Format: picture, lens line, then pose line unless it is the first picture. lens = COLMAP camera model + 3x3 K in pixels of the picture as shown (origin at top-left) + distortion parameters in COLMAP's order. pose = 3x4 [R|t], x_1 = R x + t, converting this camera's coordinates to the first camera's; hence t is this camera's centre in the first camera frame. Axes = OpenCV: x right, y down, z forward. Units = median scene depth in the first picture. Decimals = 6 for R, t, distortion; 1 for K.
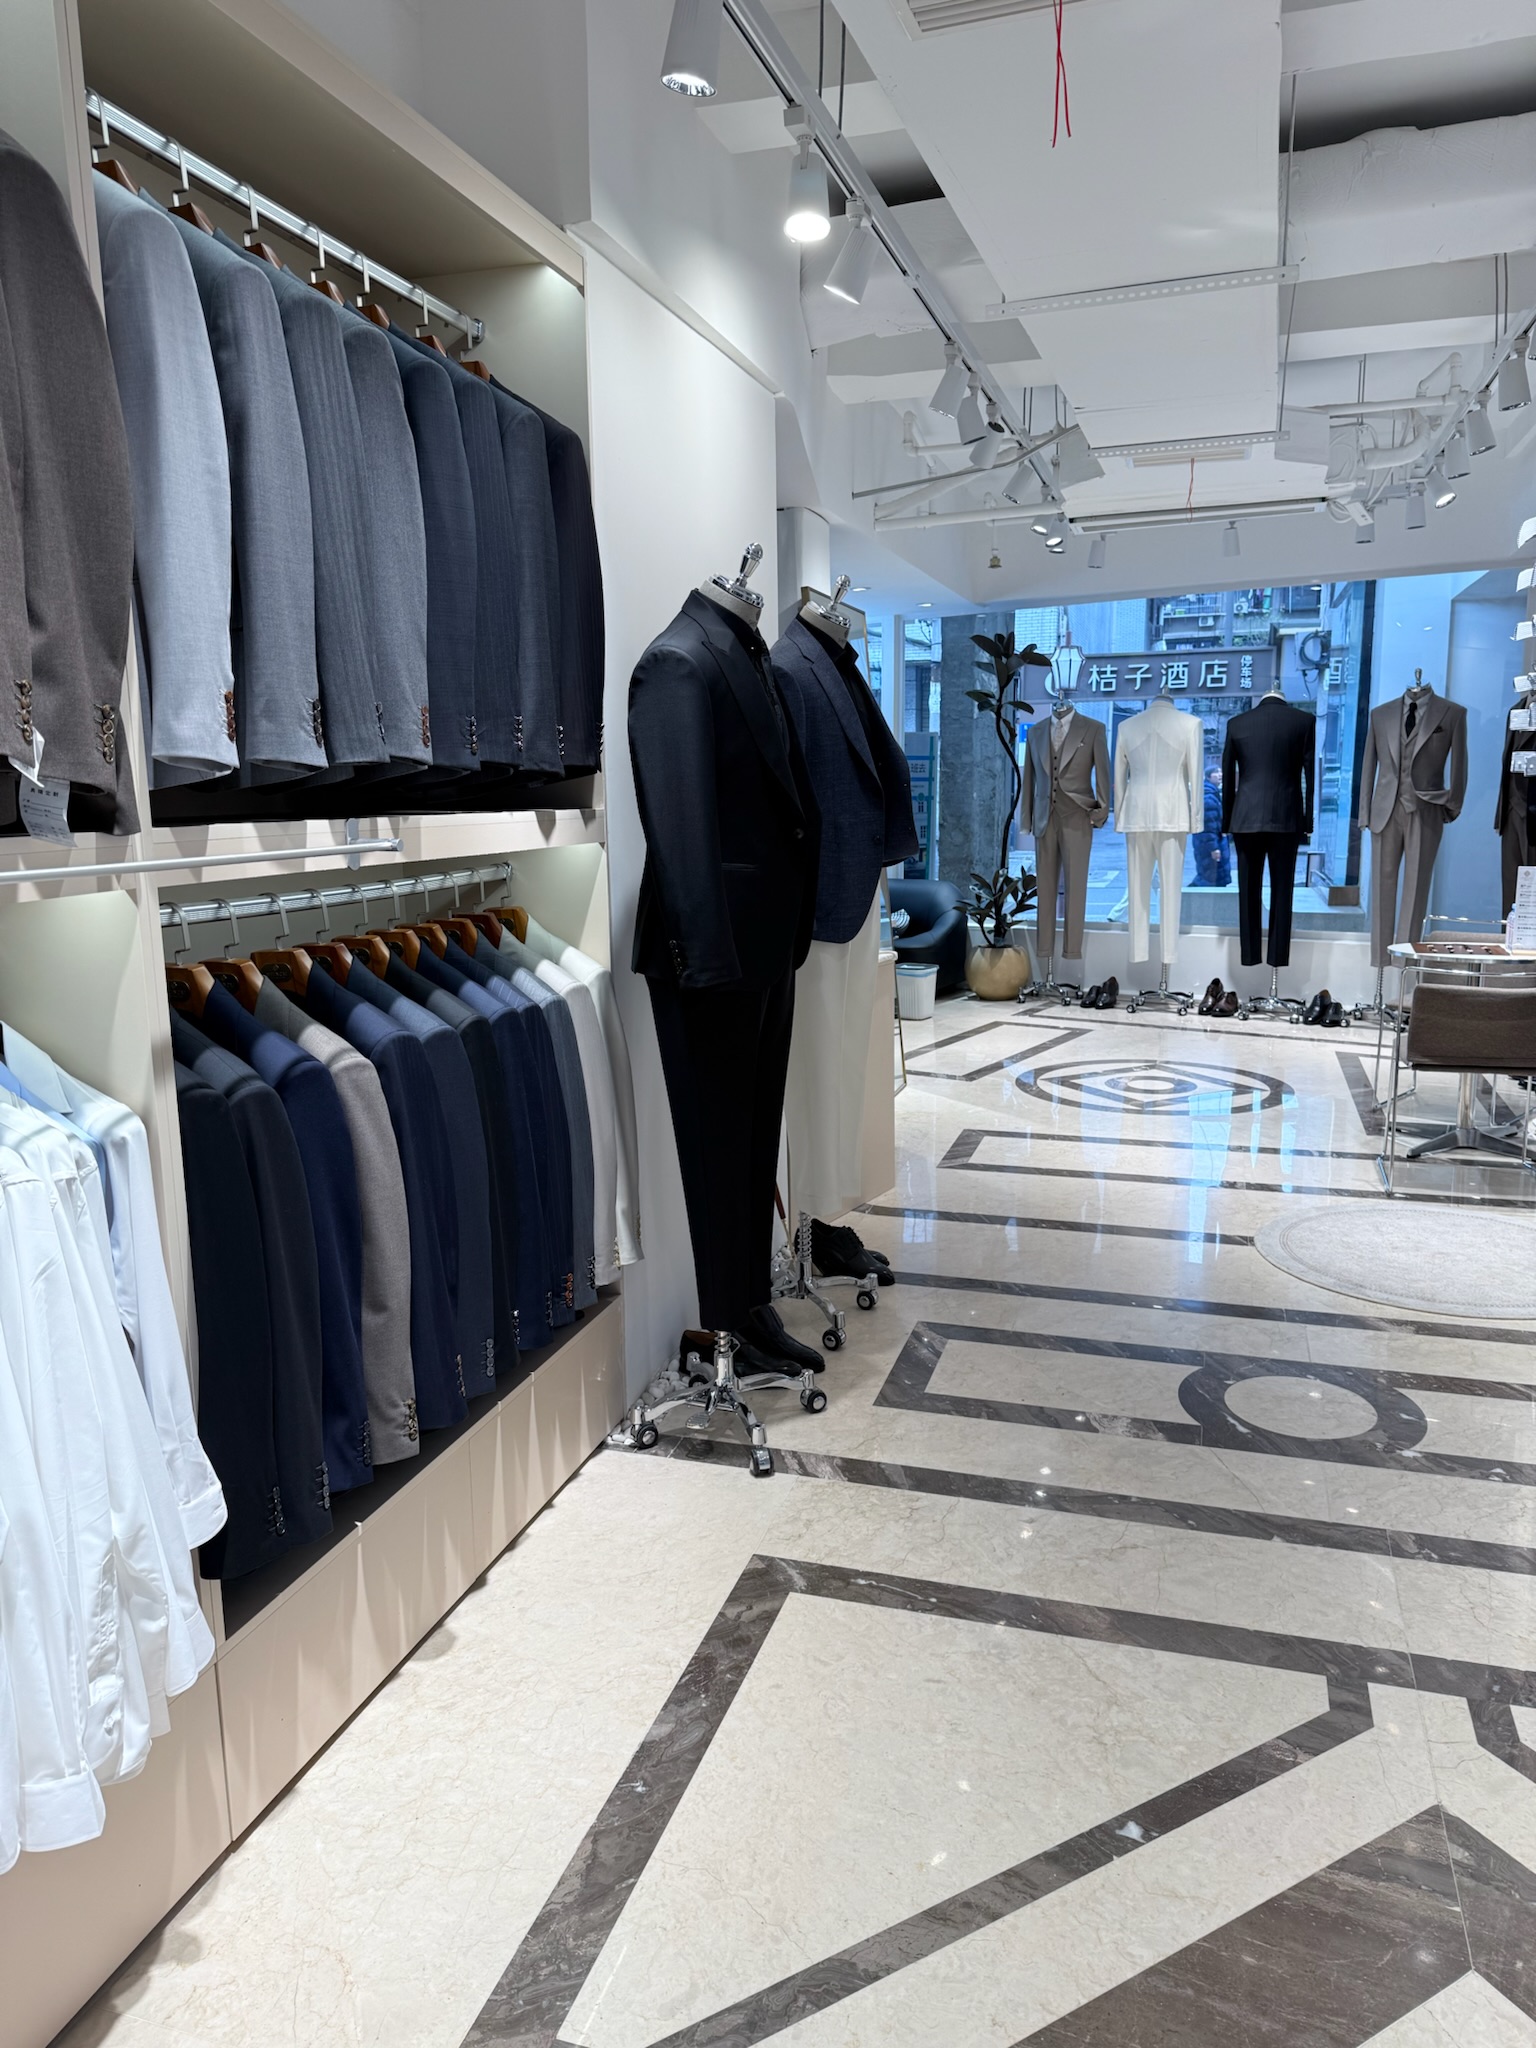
lens RADIAL K [[1413.6, 0, 768.0], [0, 1413.6, 1024.0], [0, 0, 1]] dist [0.011019, -0.009705]
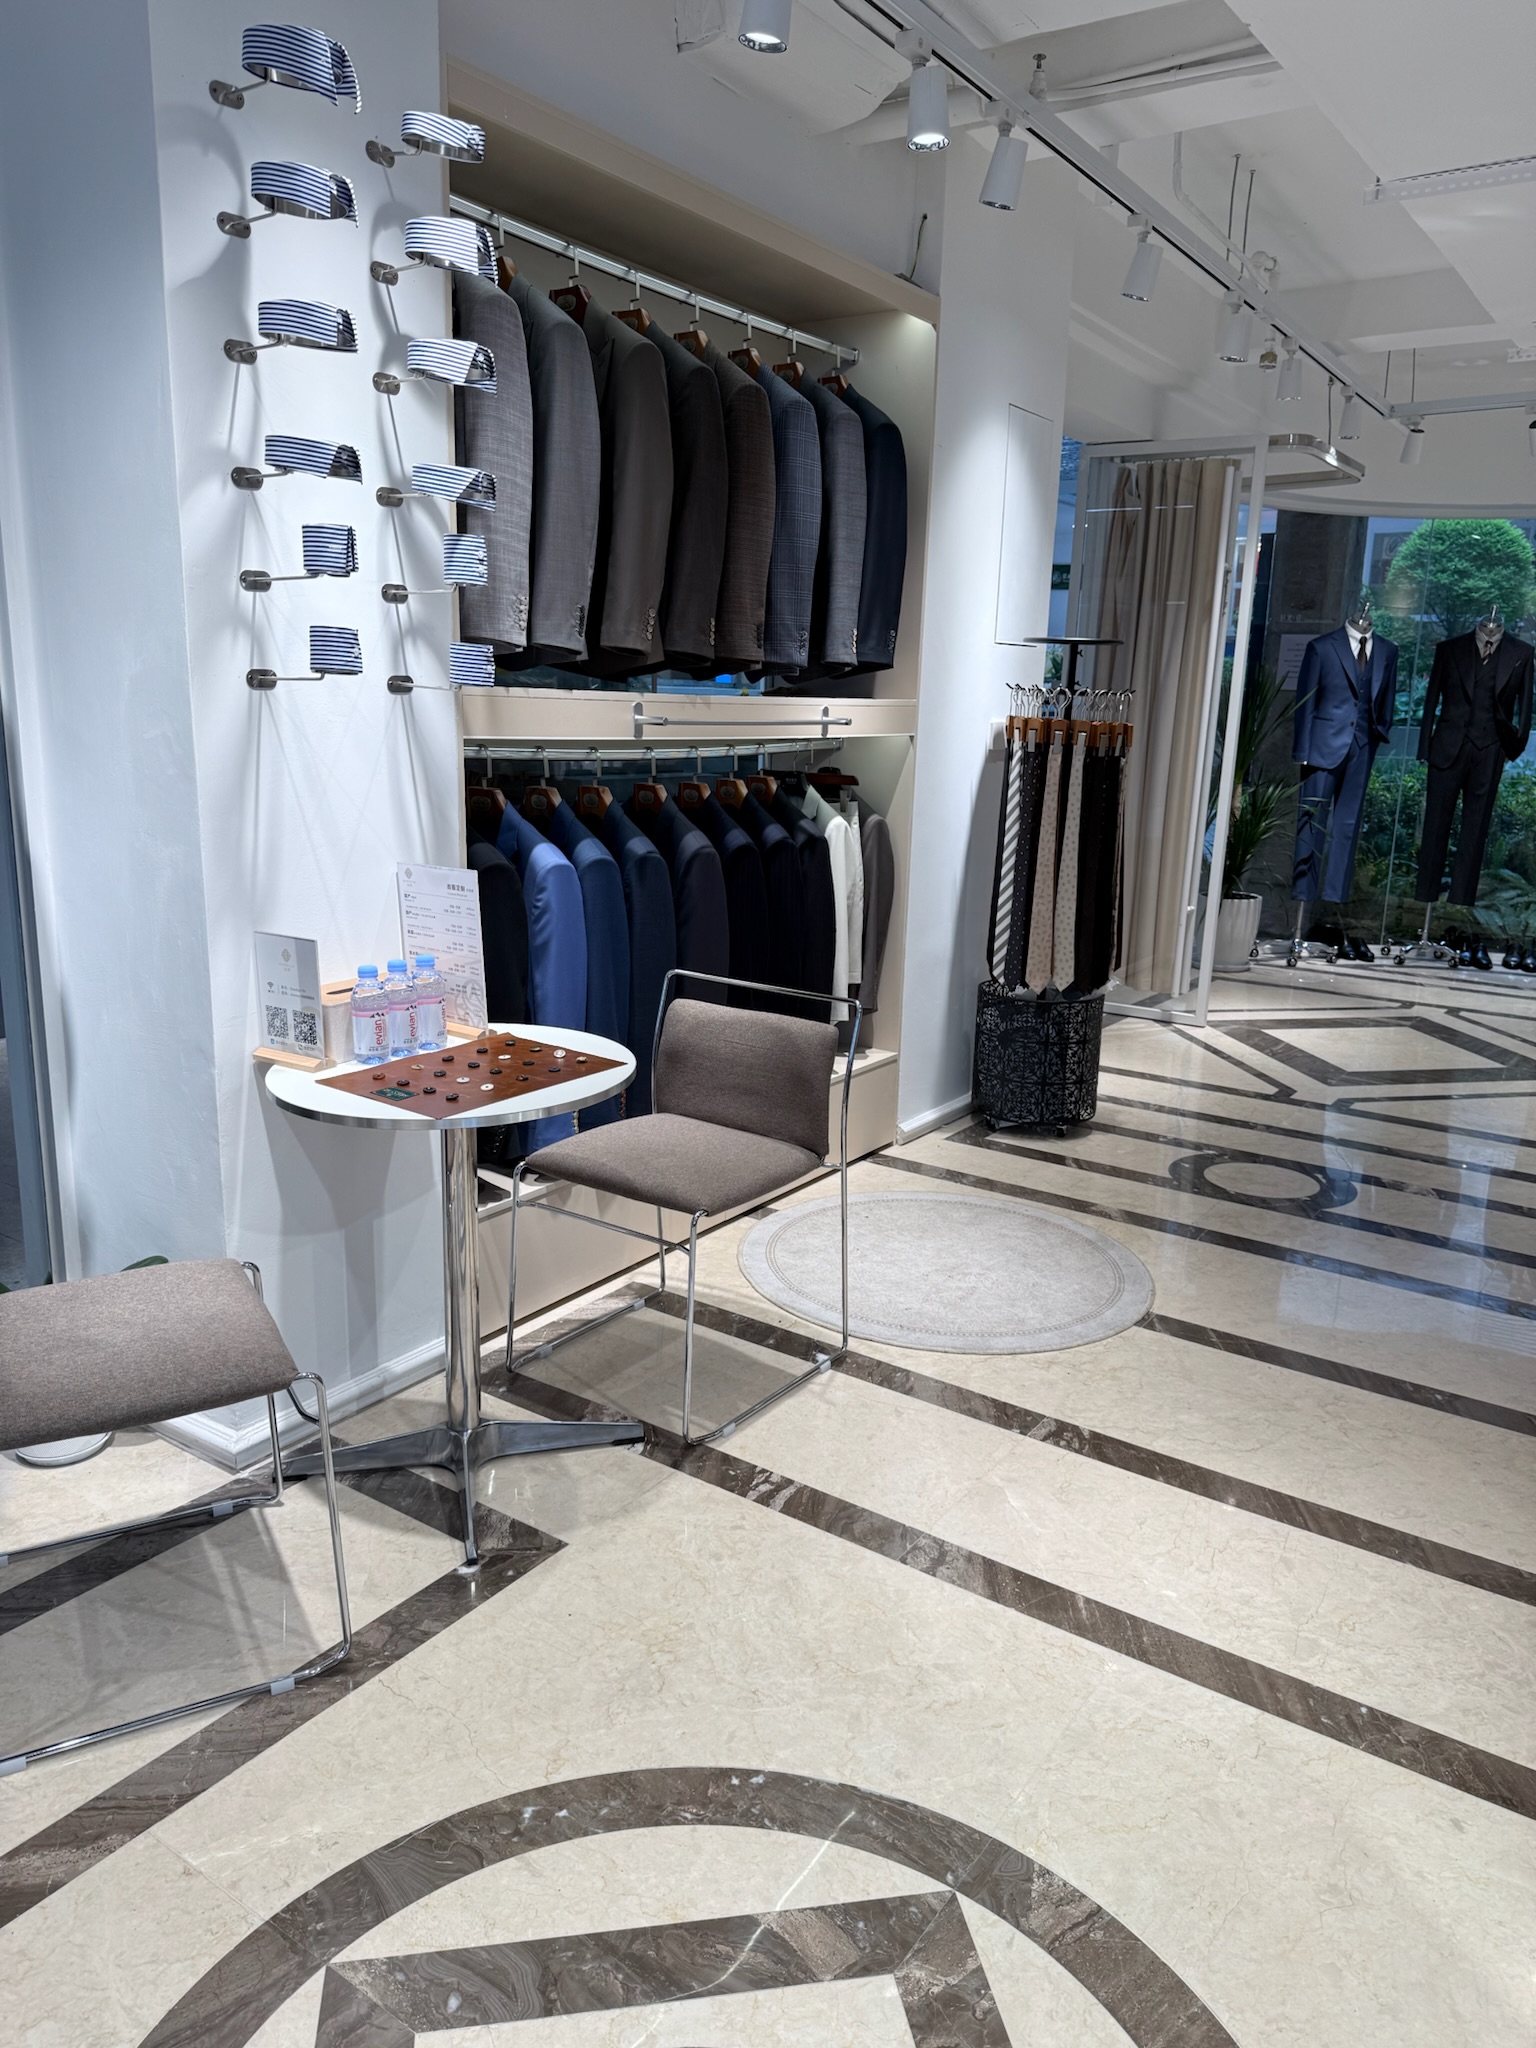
lens RADIAL K [[1419.4, 0, 764.0], [0, 1419.4, 1022.6], [0, 0, 1]] dist [-0.007796, 0.005881]
pose [[-0.950463, -0.087664, 0.298221, 0.453587], [0.038884, 0.918339, 0.393881, -0.419062], [-0.308397, 0.385965, -0.869438, 2.331475]]
